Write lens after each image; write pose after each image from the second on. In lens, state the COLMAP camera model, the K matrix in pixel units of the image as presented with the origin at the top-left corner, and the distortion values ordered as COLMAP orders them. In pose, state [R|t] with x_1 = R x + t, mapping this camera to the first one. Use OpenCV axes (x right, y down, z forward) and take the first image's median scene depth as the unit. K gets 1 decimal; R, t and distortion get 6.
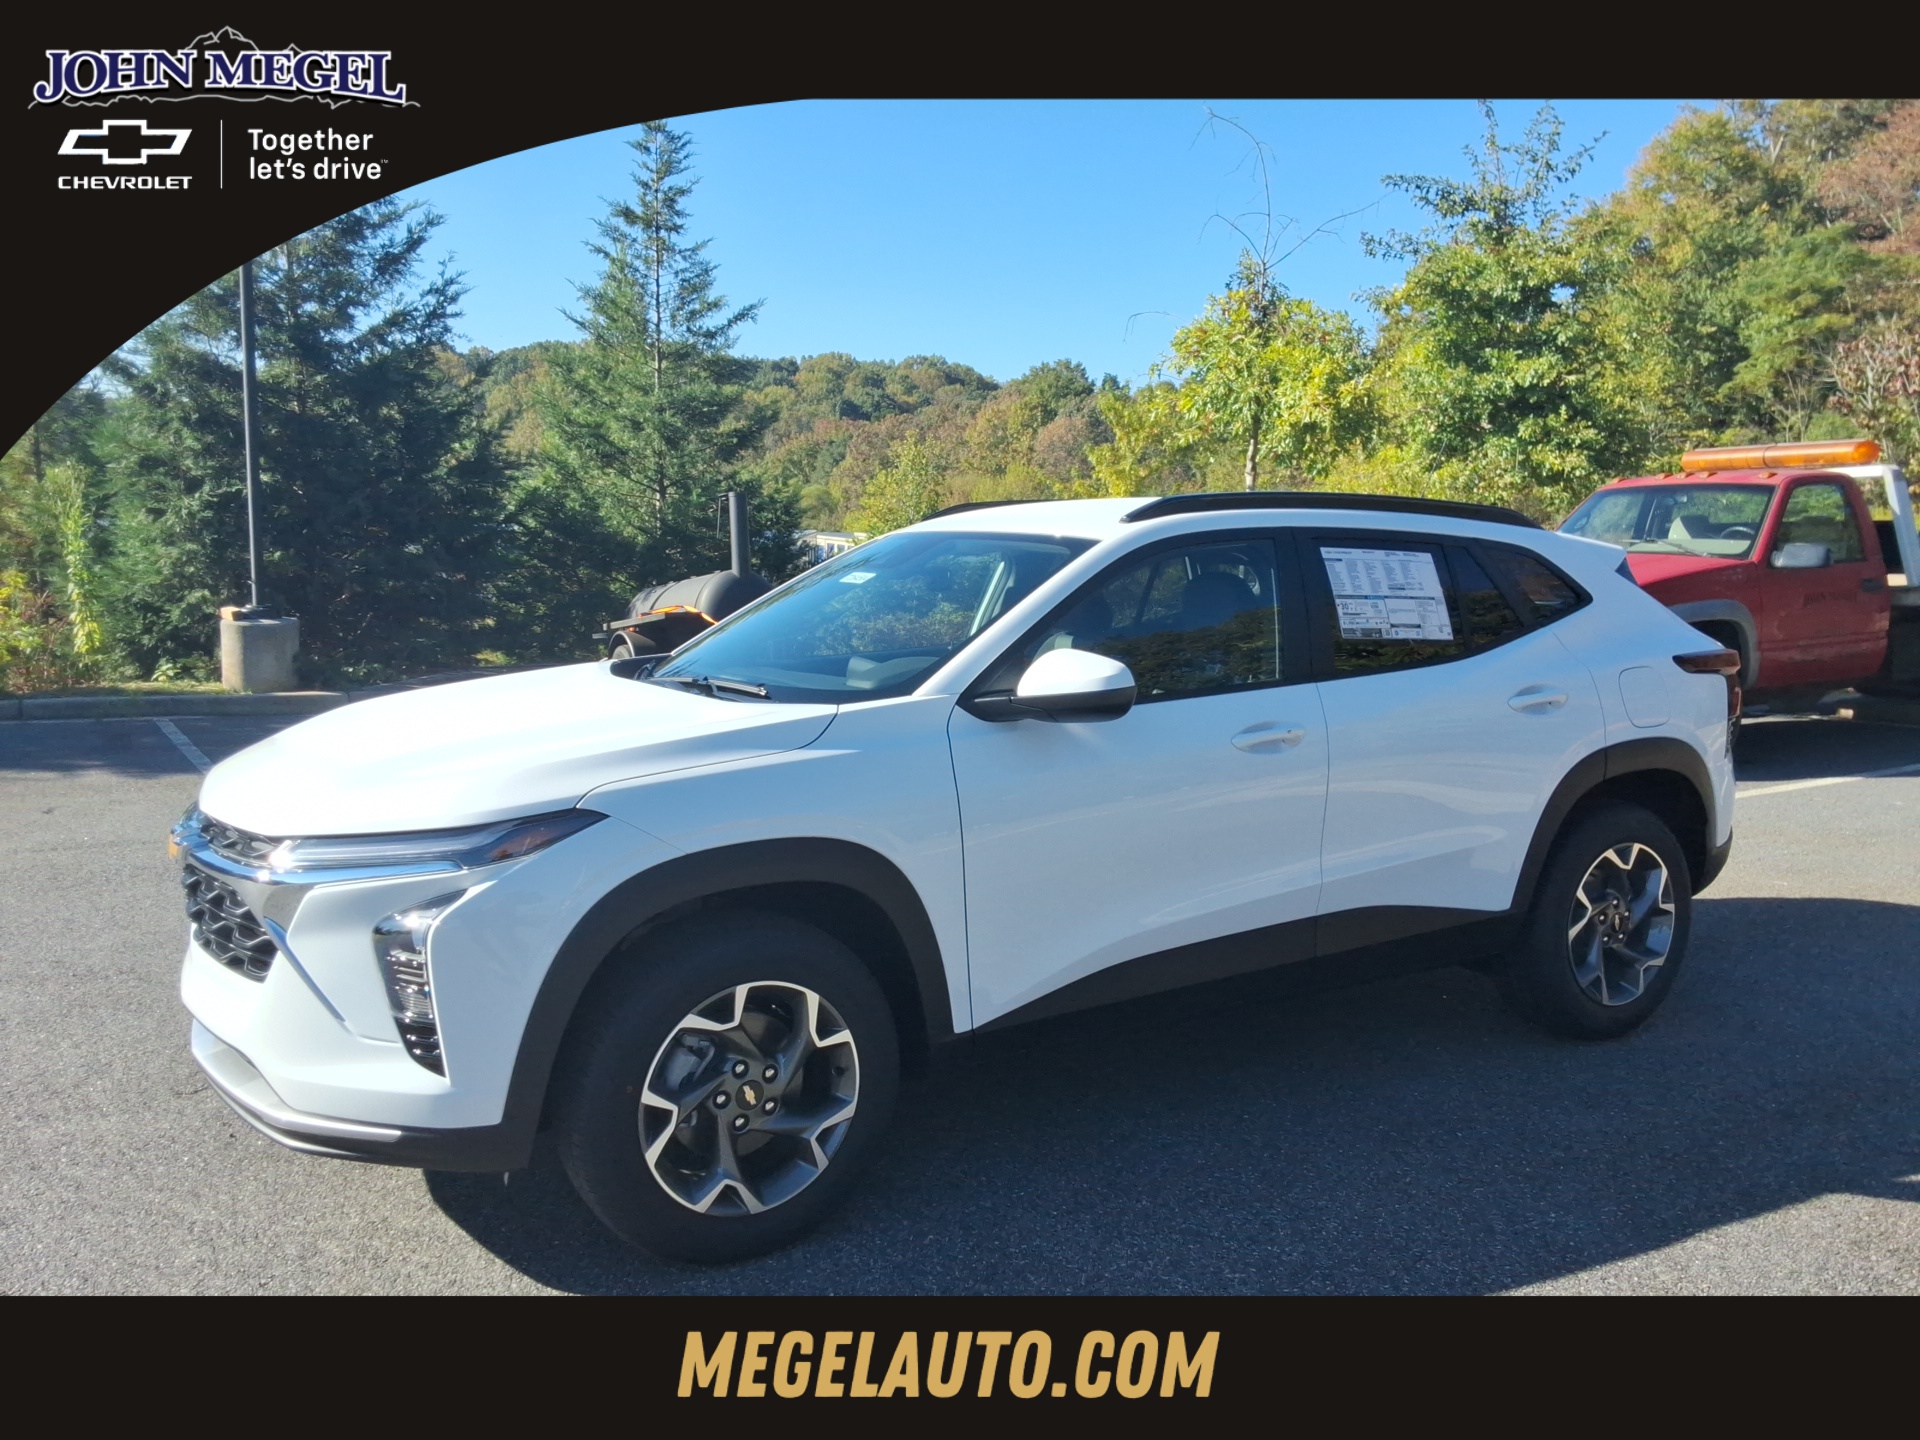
lens RADIAL K [[1525.8, 0, 960.1], [0, 1525.8, 727.5], [0, 0, 1]] dist [0.085862, -0.124148]
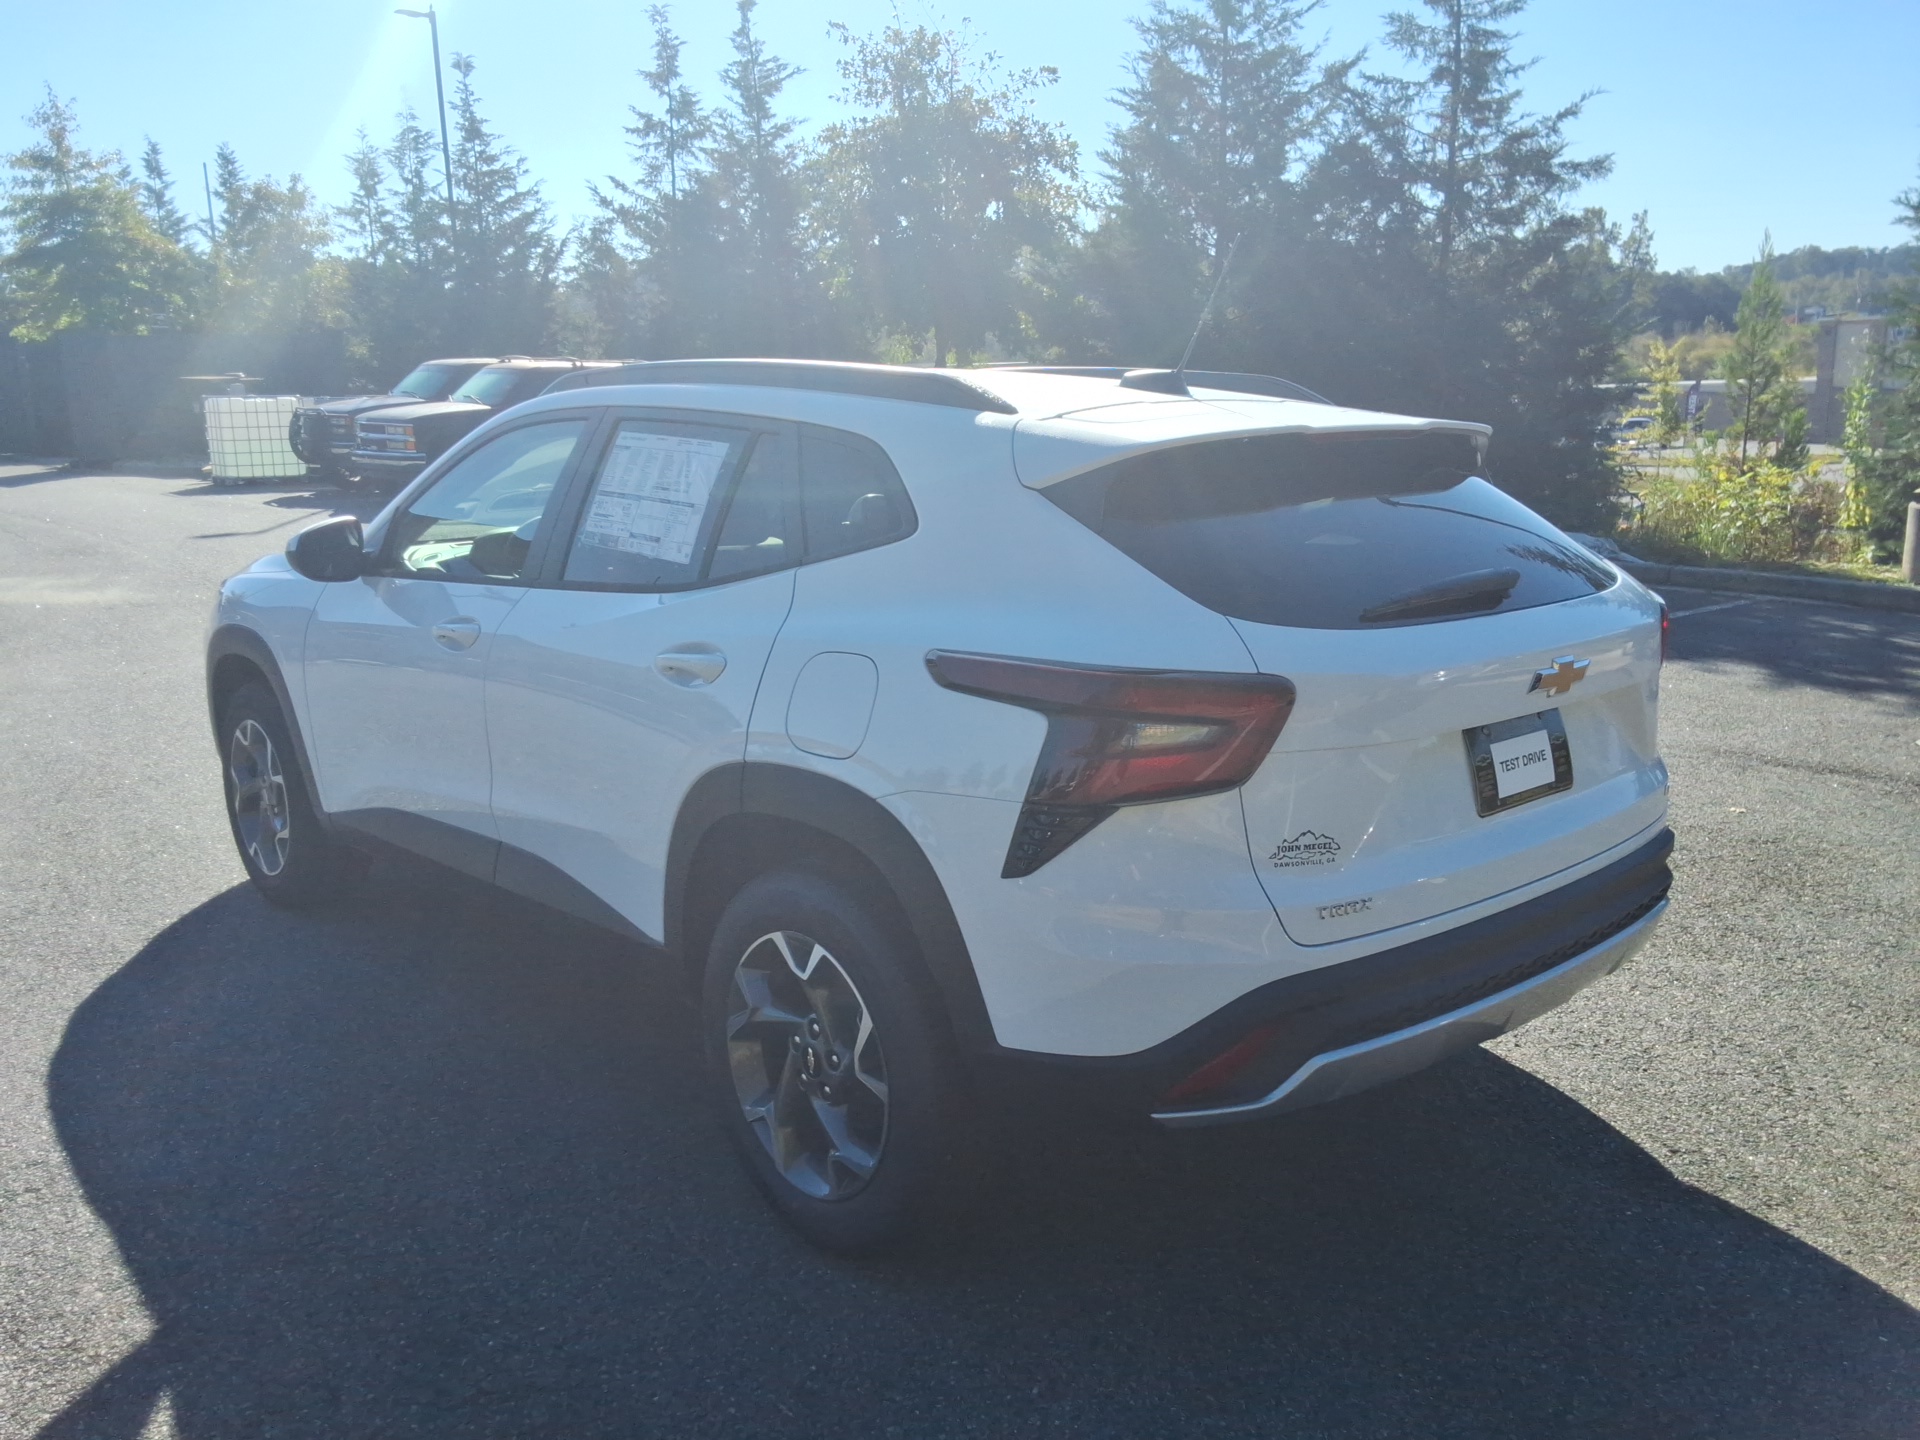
lens RADIAL K [[1525.8, 0, 942.6], [0, 1525.8, 731.8], [0, 0, 1]] dist [0.085862, -0.124148]
pose [[0.198833, 0.194134, -0.960613, 1.037295], [-0.115245, 0.978015, 0.173796, -0.117113], [0.973234, 0.076149, 0.216835, 0.951625]]
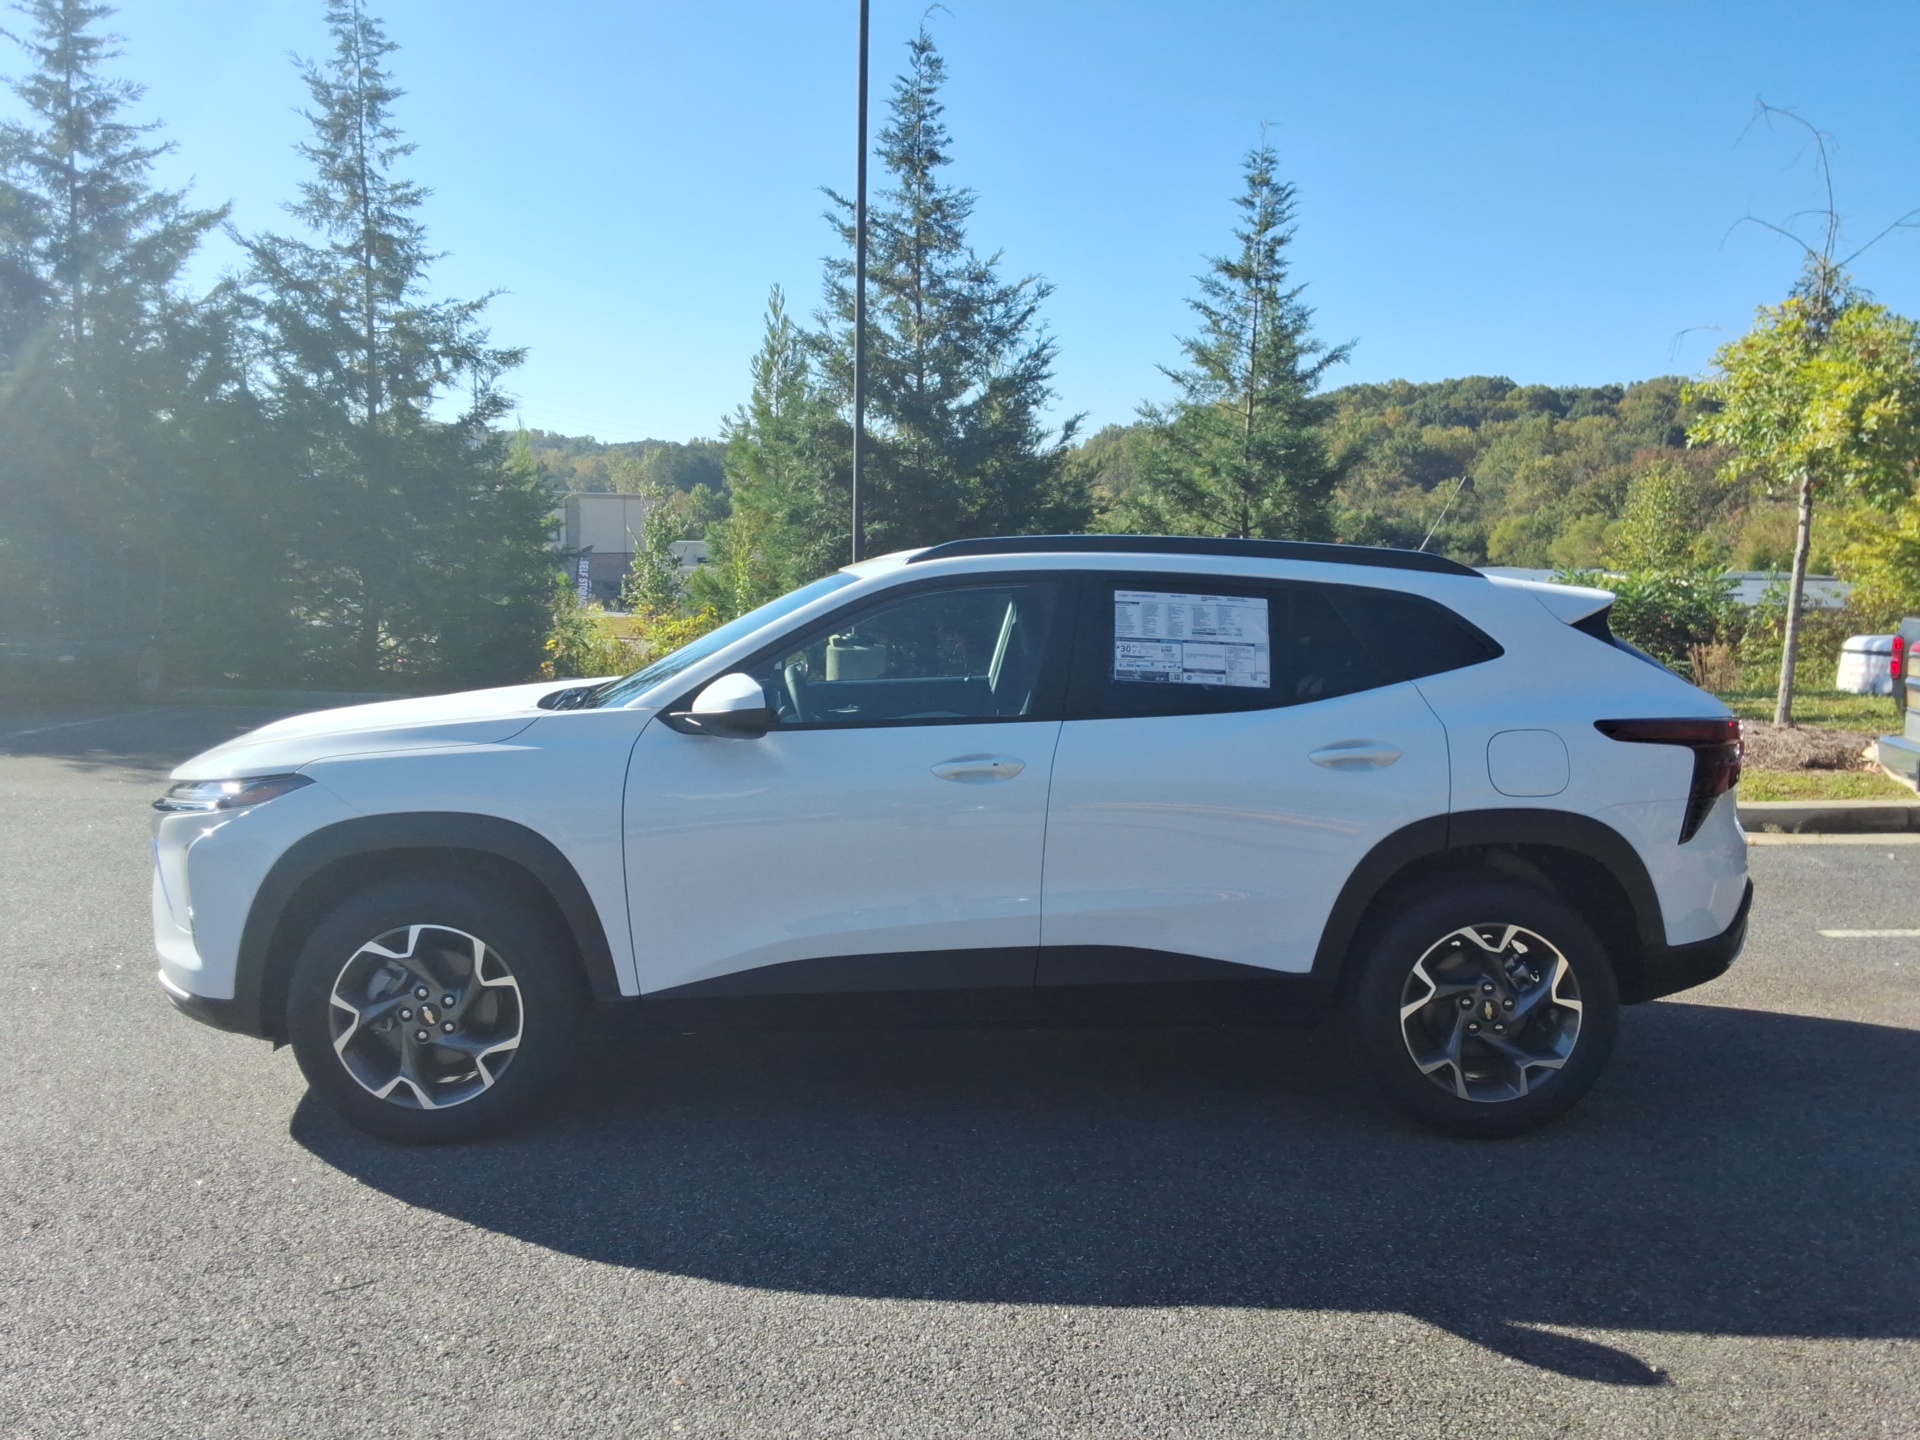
lens RADIAL K [[1525.8, 0, 958.7], [0, 1525.8, 721.2], [0, 0, 1]] dist [0.085862, -0.124148]
pose [[0.878895, 0.053136, -0.474046, 0.598076], [-0.067297, 0.997649, -0.012944, -0.010106], [0.472244, 0.043278, 0.880405, 0.057489]]
